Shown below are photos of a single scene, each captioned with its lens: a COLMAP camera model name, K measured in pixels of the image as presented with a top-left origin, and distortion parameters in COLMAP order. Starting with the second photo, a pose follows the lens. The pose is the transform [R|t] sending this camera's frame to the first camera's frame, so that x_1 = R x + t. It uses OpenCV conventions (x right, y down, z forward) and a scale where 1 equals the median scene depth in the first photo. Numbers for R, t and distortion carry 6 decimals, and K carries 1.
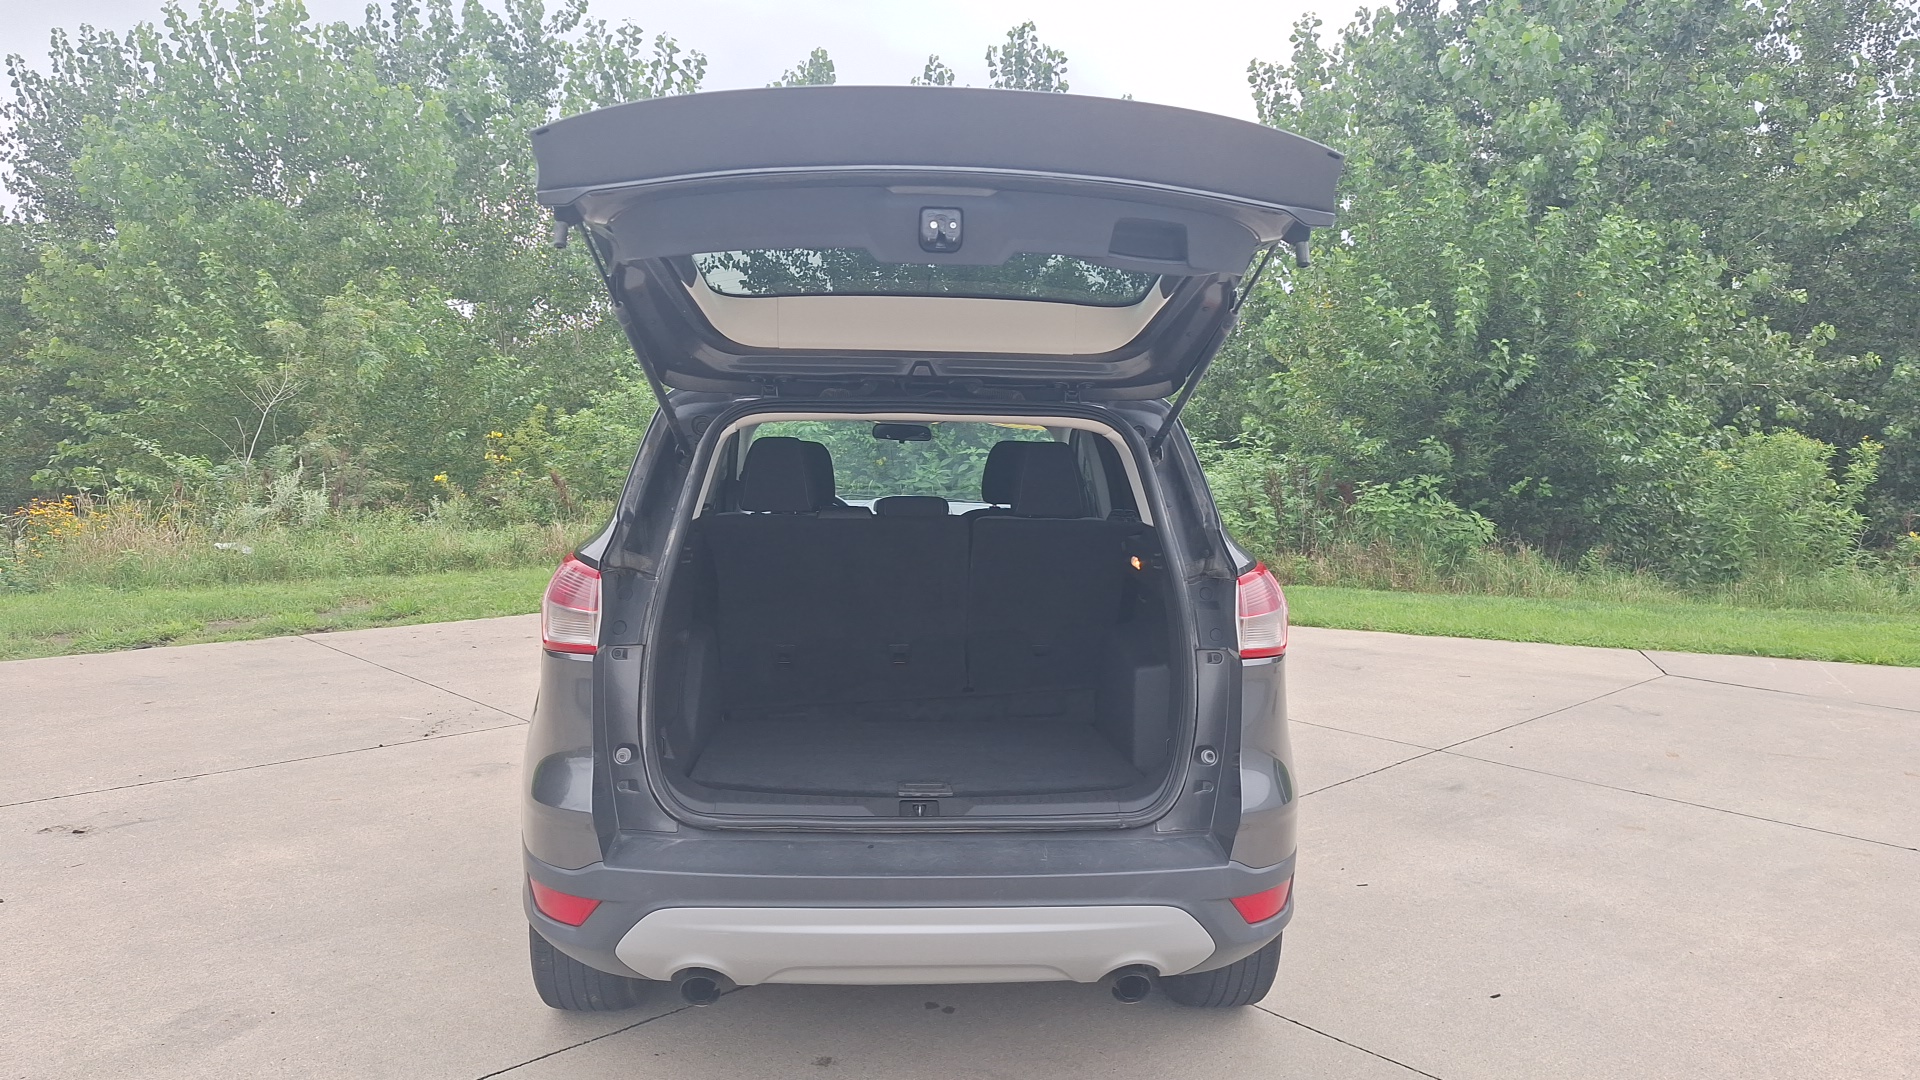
lens RADIAL K [[1323.7, 0, 954.6], [0, 1323.7, 511.6], [0, 0, 1]] dist [0.068452, -0.068526]
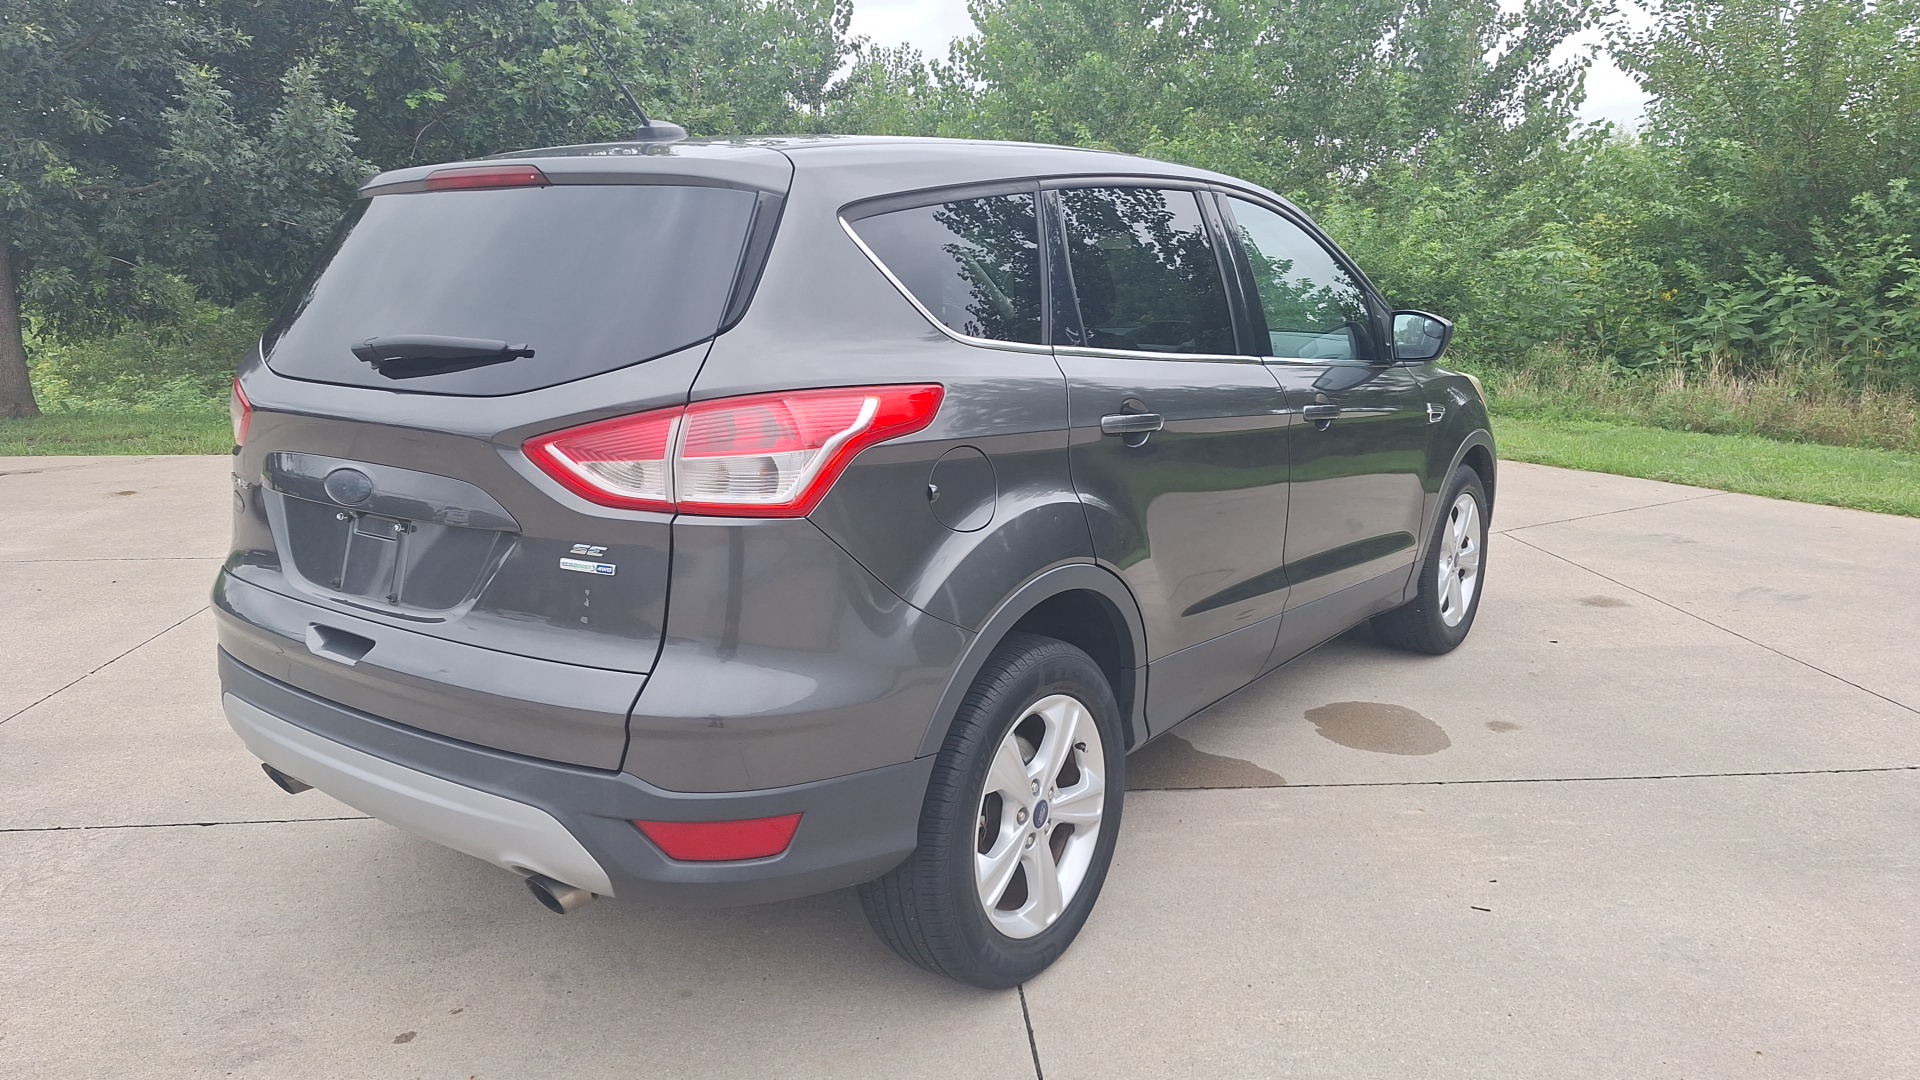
lens RADIAL K [[1335.1, 0, 962.1], [0, 1335.1, 519.3], [0, 0, 1]] dist [0.067811, -0.072453]
pose [[0.773481, 0.104541, -0.625138, 0.178758], [-0.030822, 0.991341, 0.127645, 0.003335], [0.633069, -0.079462, 0.770006, 0.118464]]
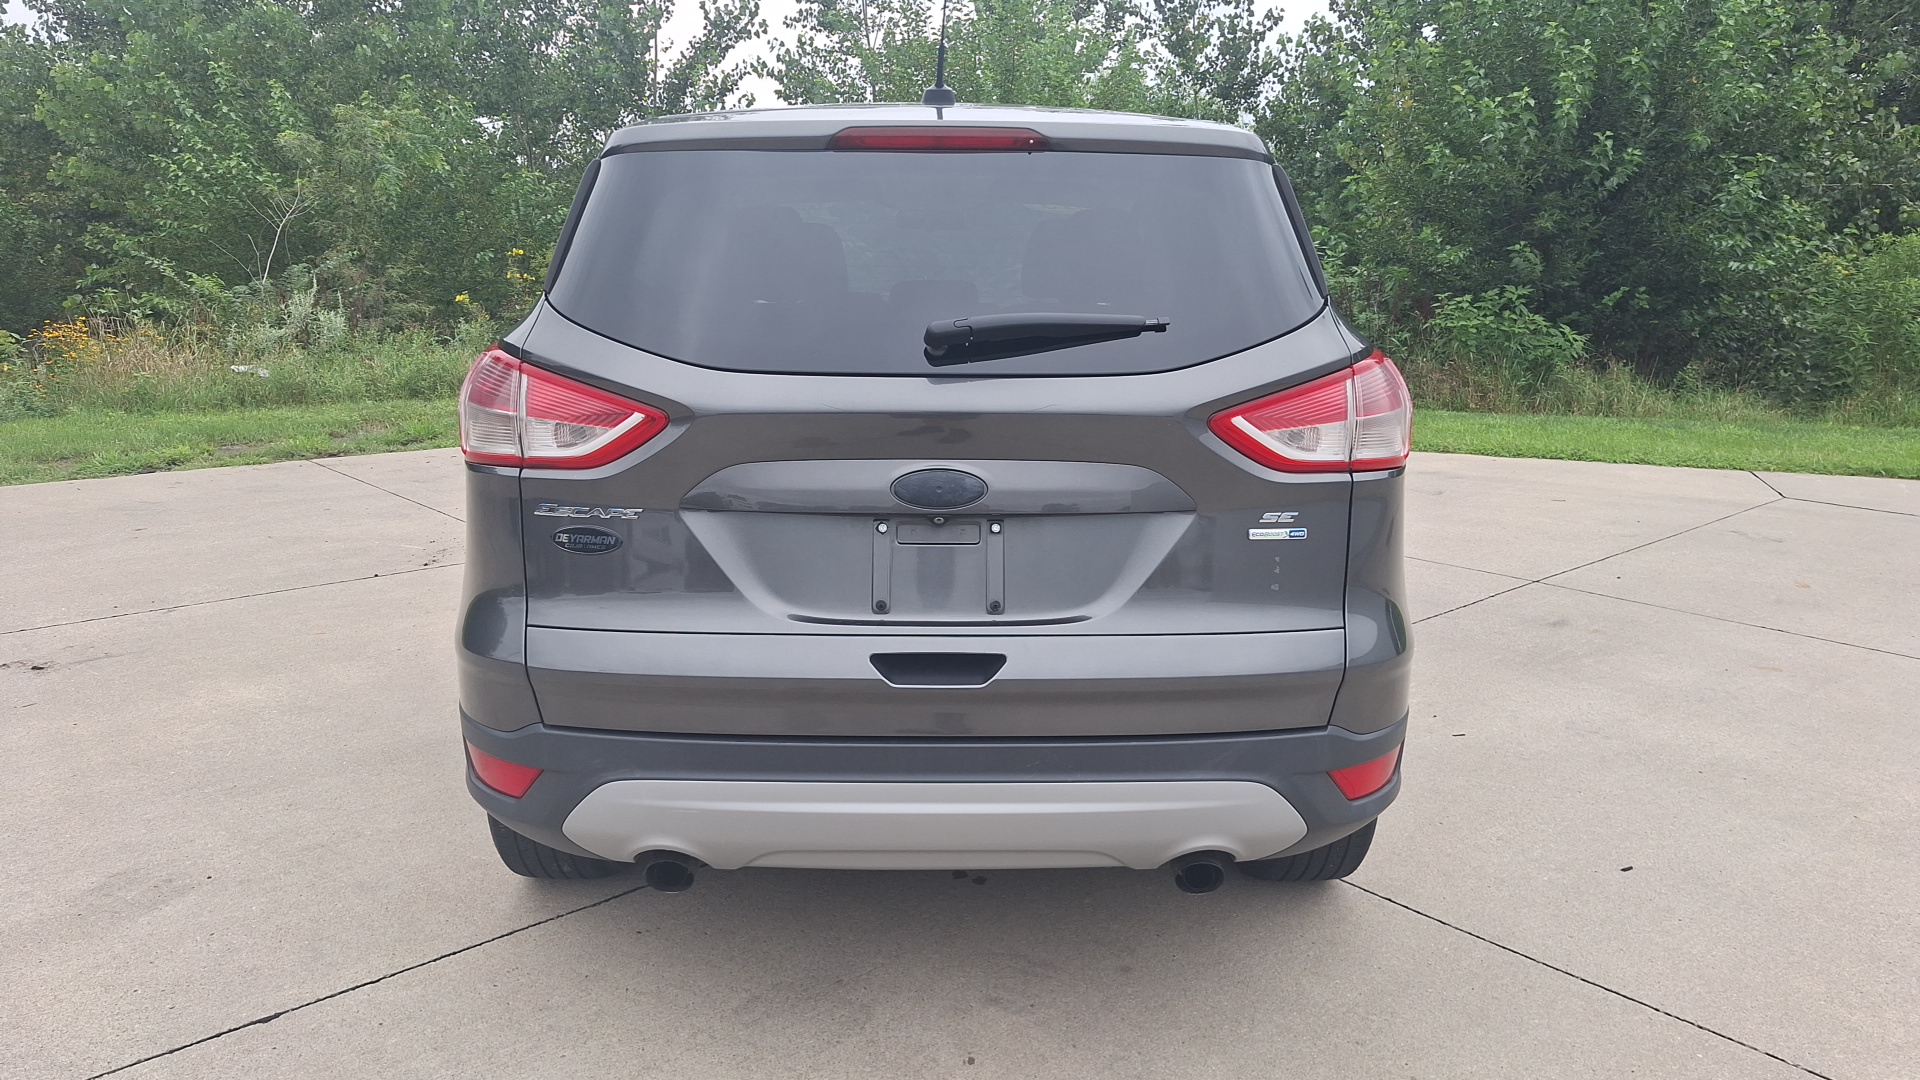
lens RADIAL K [[1323.7, 0, 954.6], [0, 1323.7, 511.6], [0, 0, 1]] dist [0.068452, -0.068526]
pose [[0.999264, -0.001511, -0.038327, 0.003376], [0.006371, 0.991885, 0.126980, 0.007620], [0.037824, -0.127131, 0.991165, 0.049216]]
